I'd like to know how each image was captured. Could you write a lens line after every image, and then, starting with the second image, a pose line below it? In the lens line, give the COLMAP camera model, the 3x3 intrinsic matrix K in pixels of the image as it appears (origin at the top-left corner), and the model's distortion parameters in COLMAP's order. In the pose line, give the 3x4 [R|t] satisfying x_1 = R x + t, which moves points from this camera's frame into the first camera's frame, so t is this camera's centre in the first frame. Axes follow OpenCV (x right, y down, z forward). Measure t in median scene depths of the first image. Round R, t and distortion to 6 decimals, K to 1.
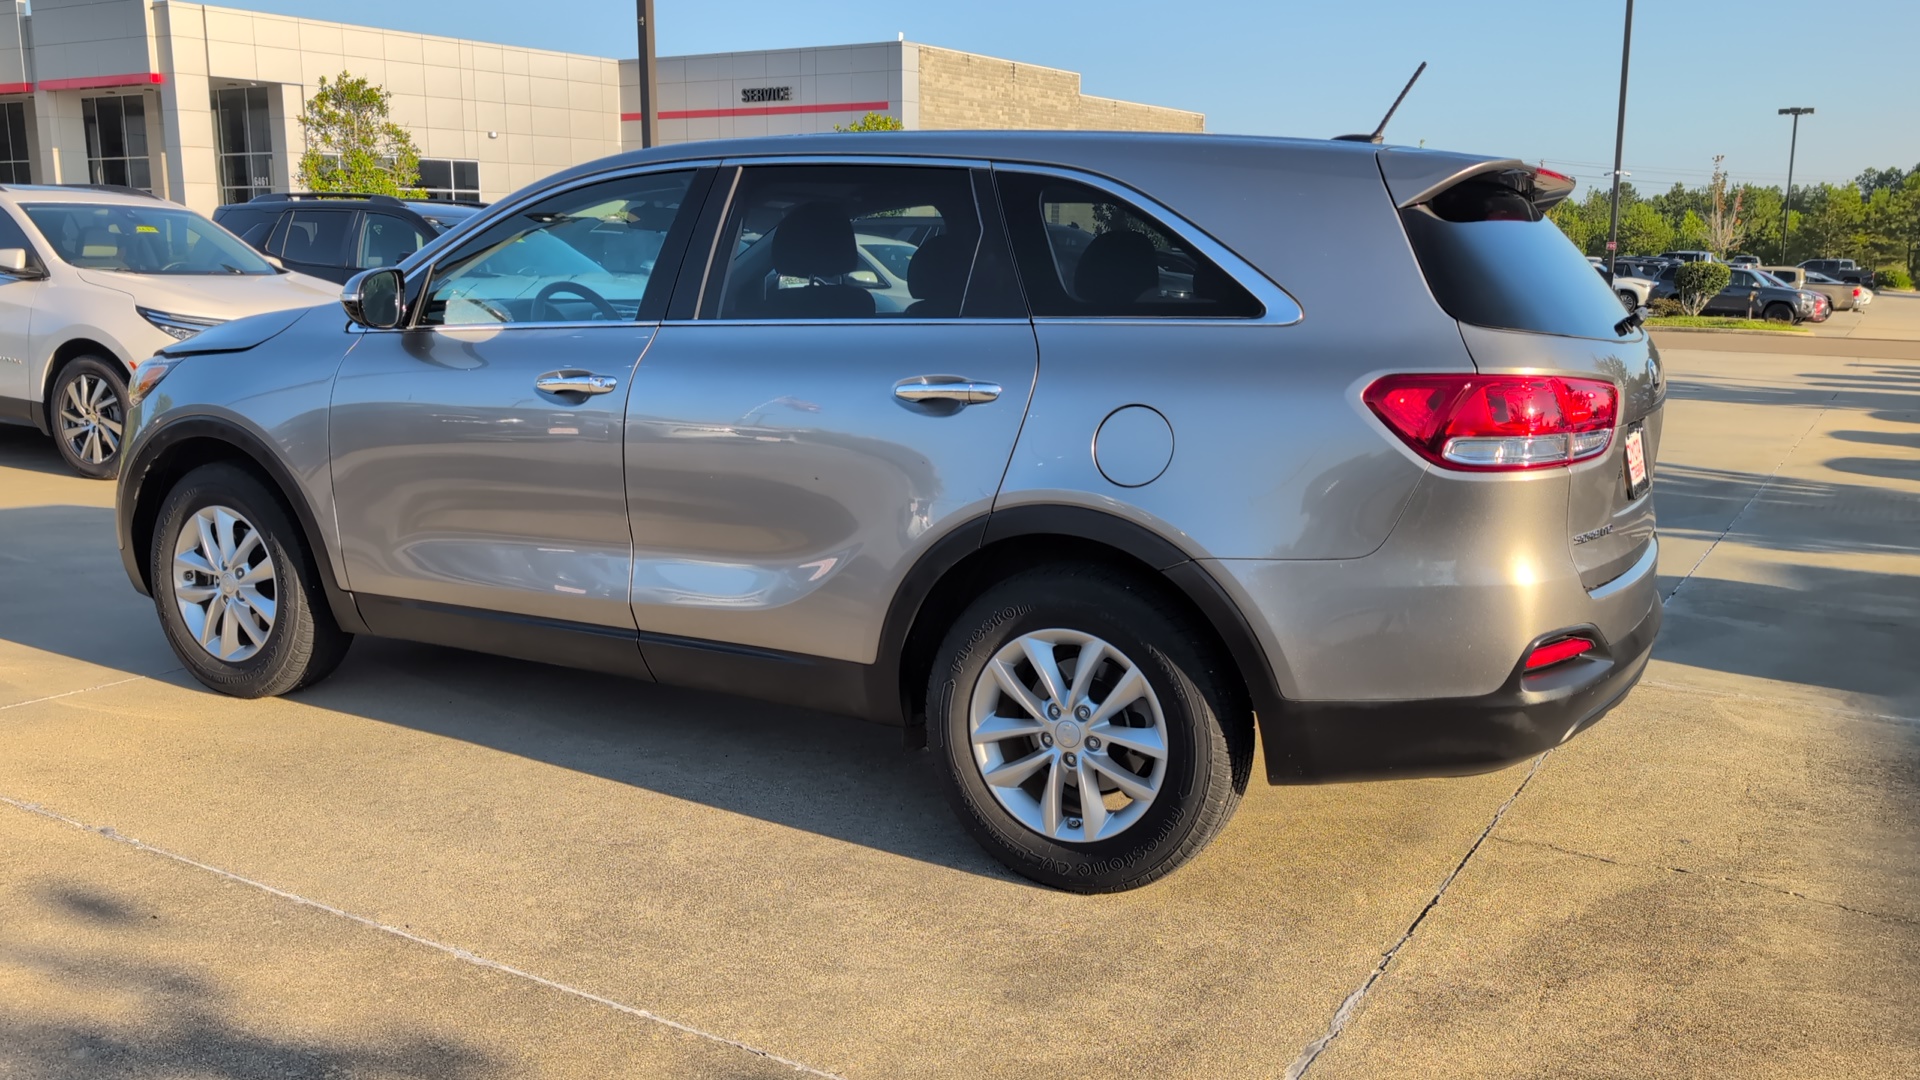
lens RADIAL K [[1630.5, 0, 960.0], [0, 1630.5, 540.0], [0, 0, 1]] dist [0.058243, -0.080398]
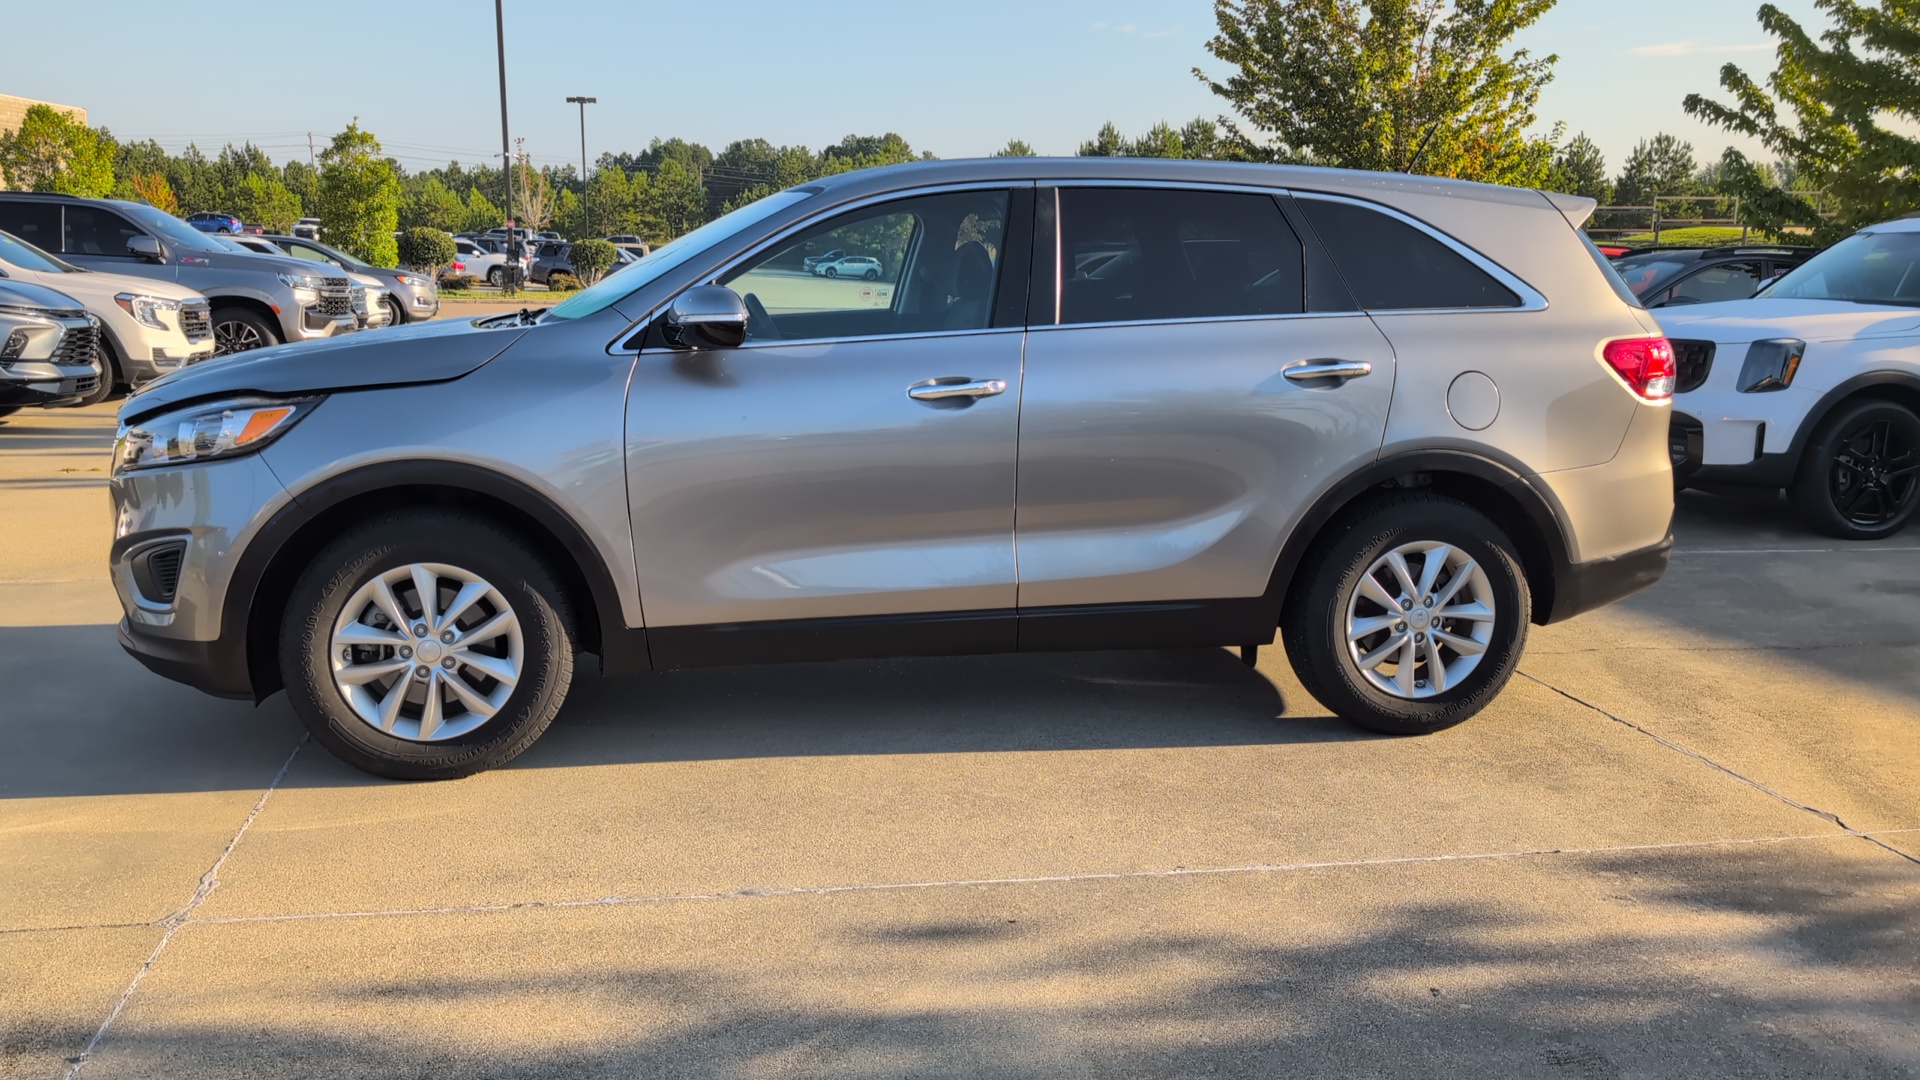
lens RADIAL K [[1630.5, 0, 960.0], [0, 1630.5, 540.0], [0, 0, 1]] dist [0.058243, -0.080398]
pose [[0.750439, -0.126711, 0.648679, -0.933801], [0.116611, 0.991438, 0.058761, -0.059393], [-0.650571, 0.031547, 0.758790, 0.187549]]
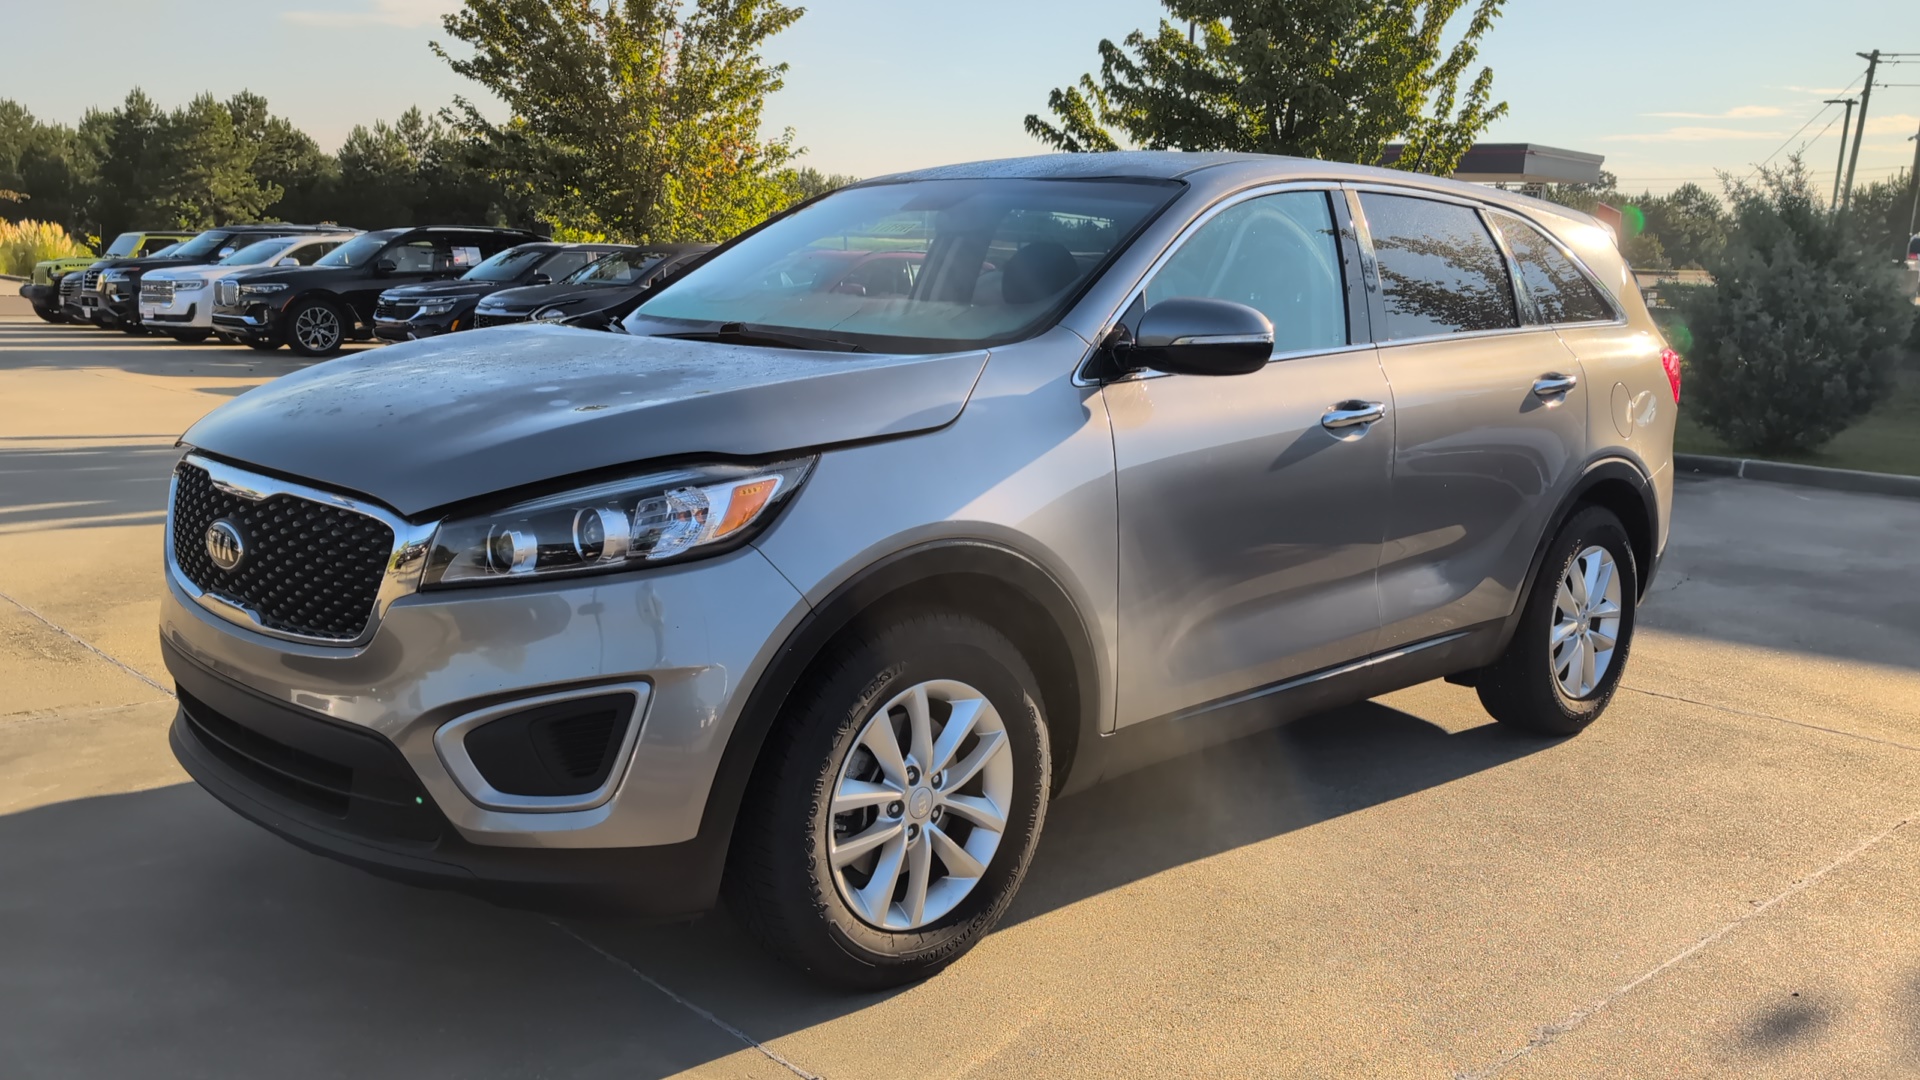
lens RADIAL K [[1630.5, 0, 960.0], [0, 1630.5, 540.0], [0, 0, 1]] dist [0.058243, -0.080398]
pose [[0.266545, -0.171794, 0.948388, -1.204971], [0.138595, 0.980592, 0.138676, -0.186476], [-0.953806, 0.094478, 0.285182, 0.944832]]
